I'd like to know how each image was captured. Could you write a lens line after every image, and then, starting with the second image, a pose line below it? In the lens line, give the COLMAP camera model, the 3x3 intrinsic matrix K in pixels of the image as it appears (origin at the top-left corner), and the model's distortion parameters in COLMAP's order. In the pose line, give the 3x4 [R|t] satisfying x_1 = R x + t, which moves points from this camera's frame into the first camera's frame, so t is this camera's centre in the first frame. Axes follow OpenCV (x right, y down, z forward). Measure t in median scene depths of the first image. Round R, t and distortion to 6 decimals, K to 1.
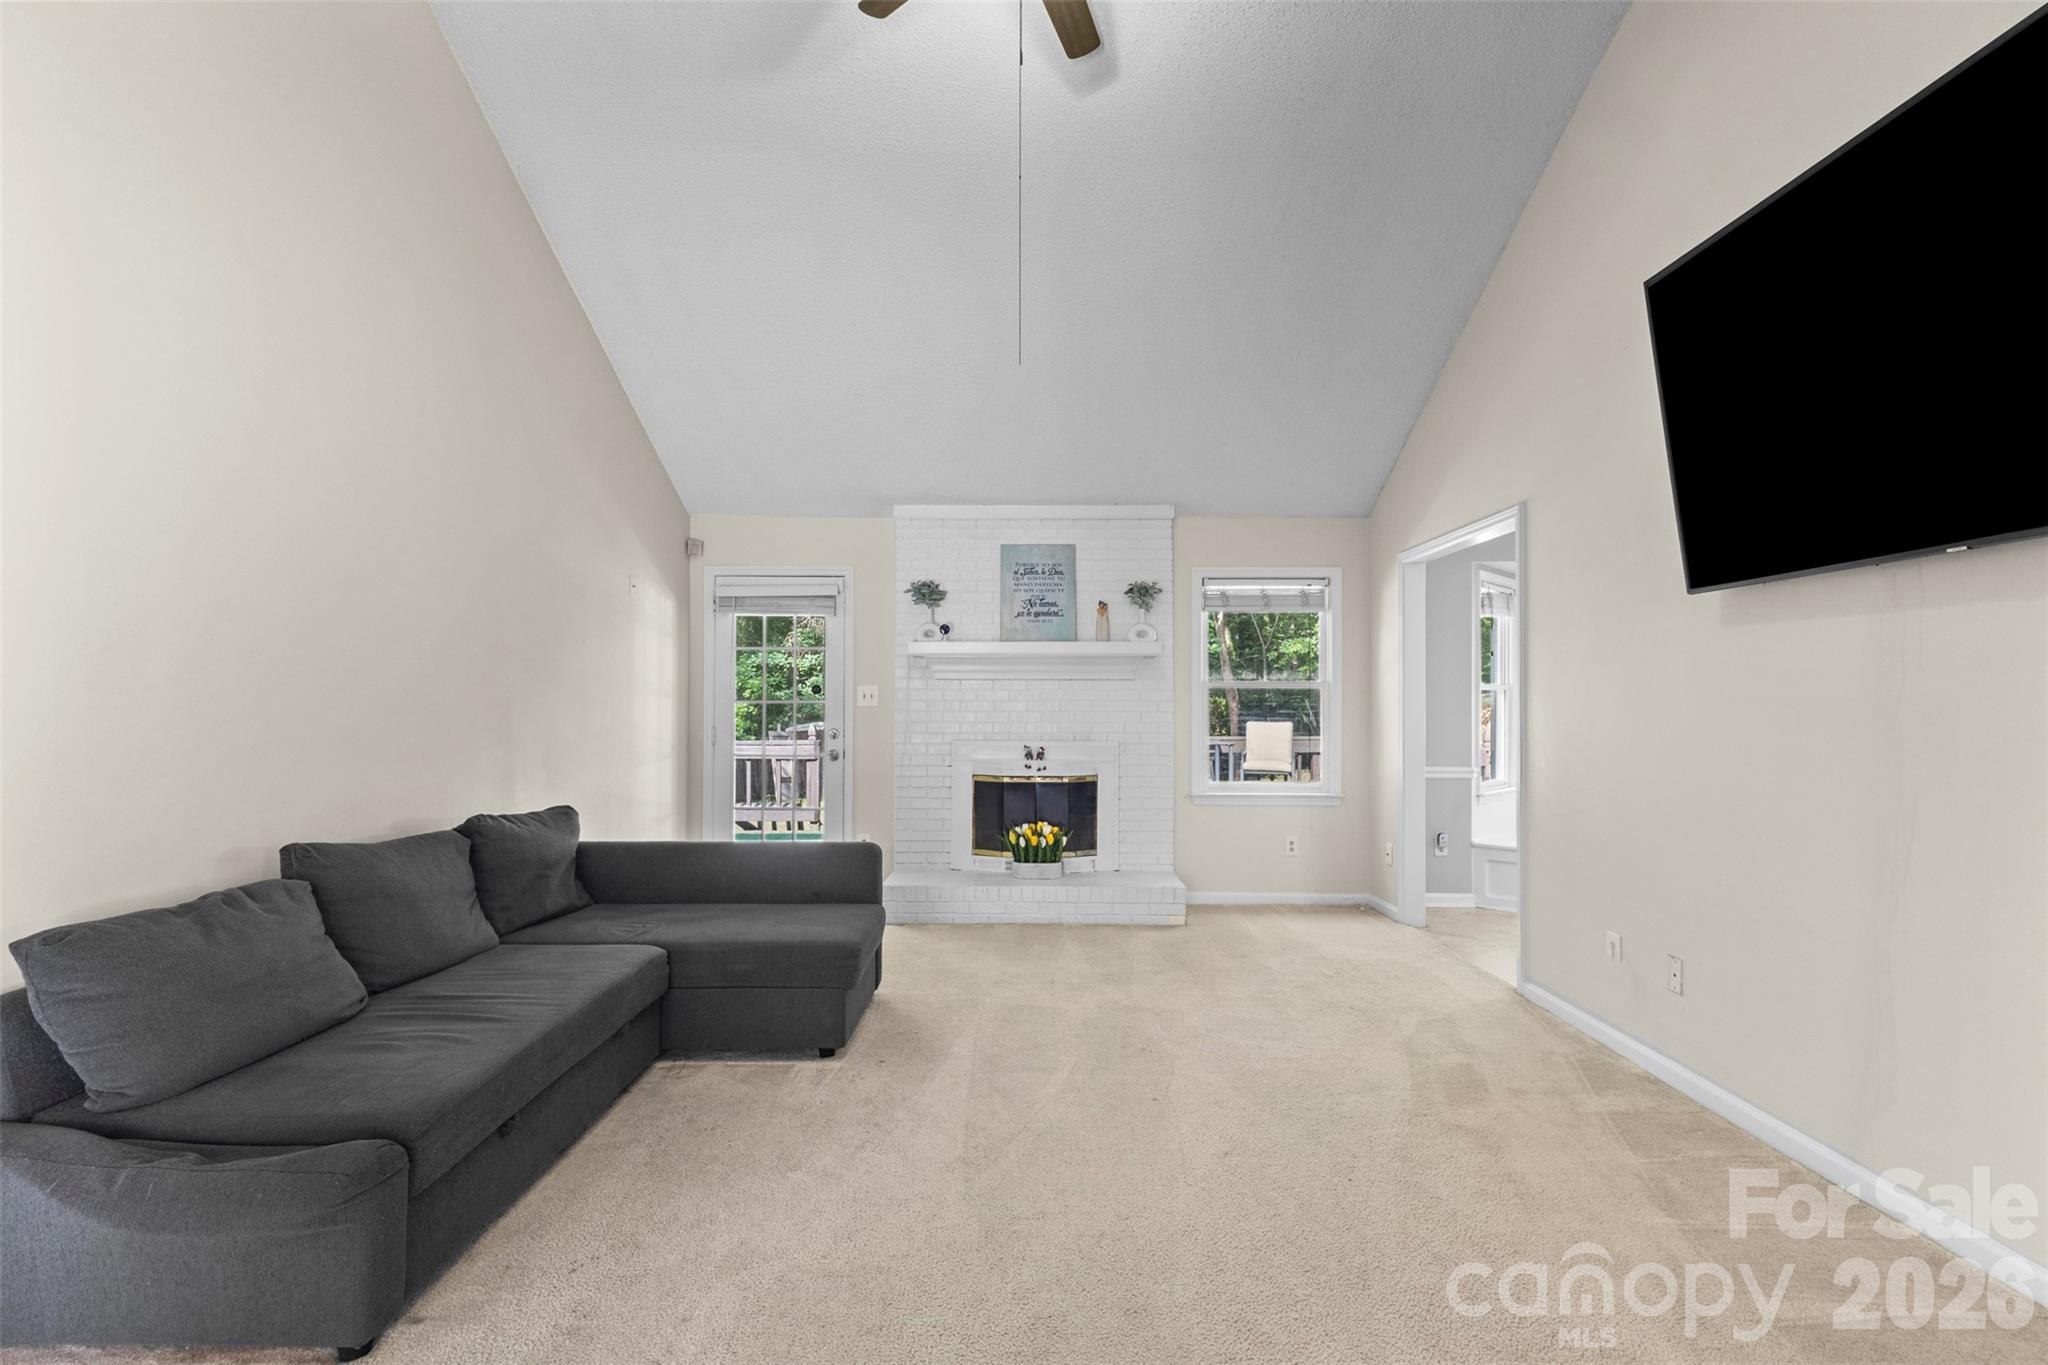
lens RADIAL K [[953.0, 0, 1021.1], [0, 953.0, 687.9], [0, 0, 1]] dist [0.008127, 0.003972]
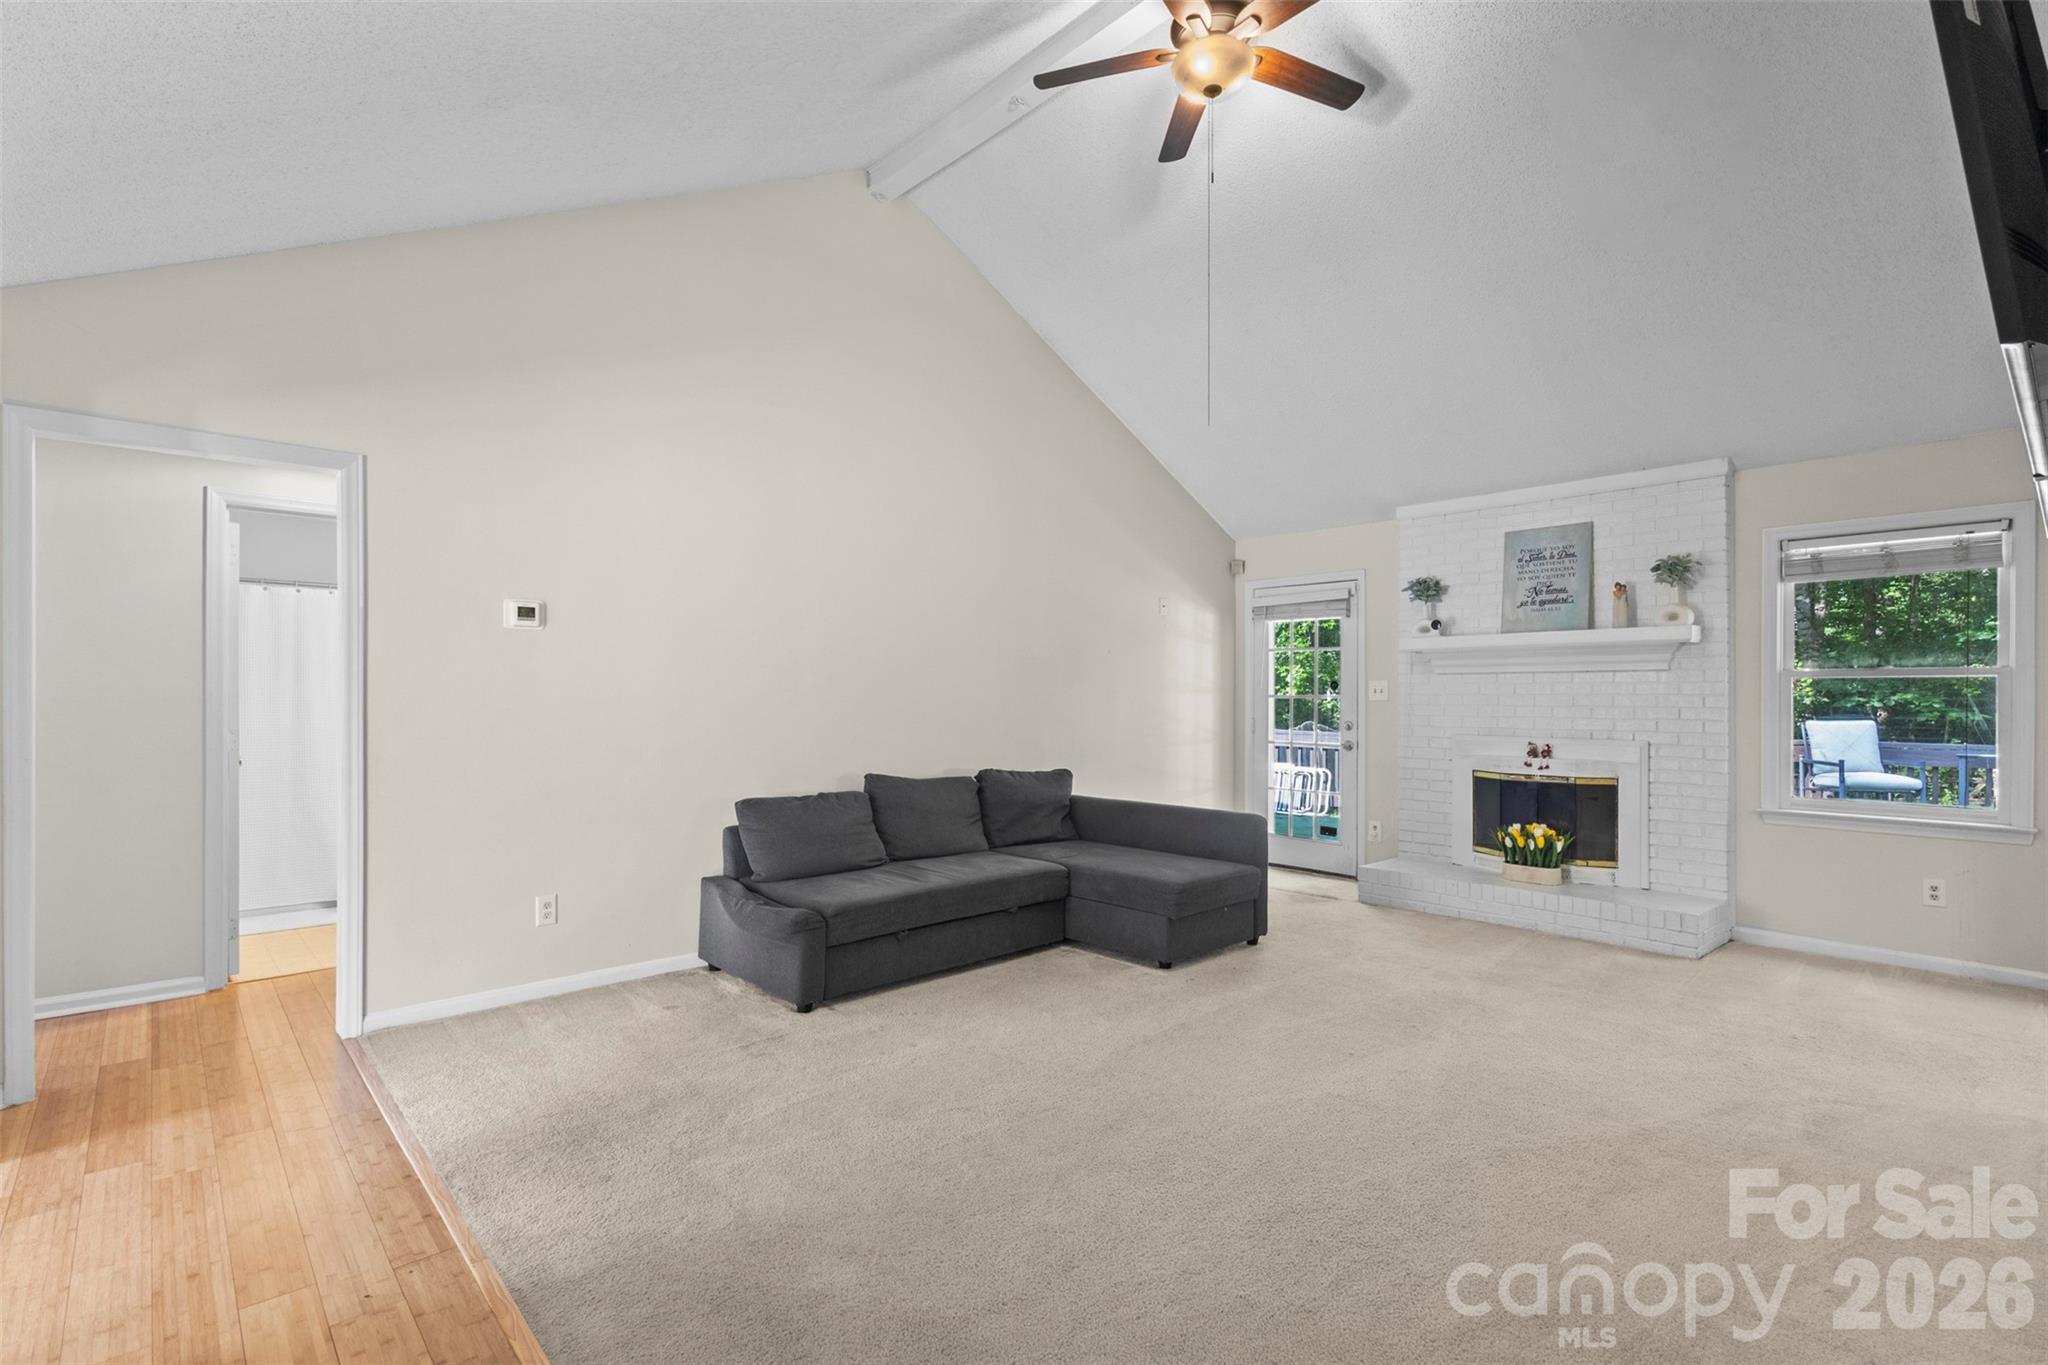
lens RADIAL K [[953.0, 0, 1019.9], [0, 953.0, 689.3], [0, 0, 1]] dist [0.008127, 0.003972]
pose [[0.685339, -0.006717, -0.728193, 0.349613], [0.010883, 0.999940, 0.001018, 0.001502], [0.728142, -0.008623, 0.685372, -0.017348]]
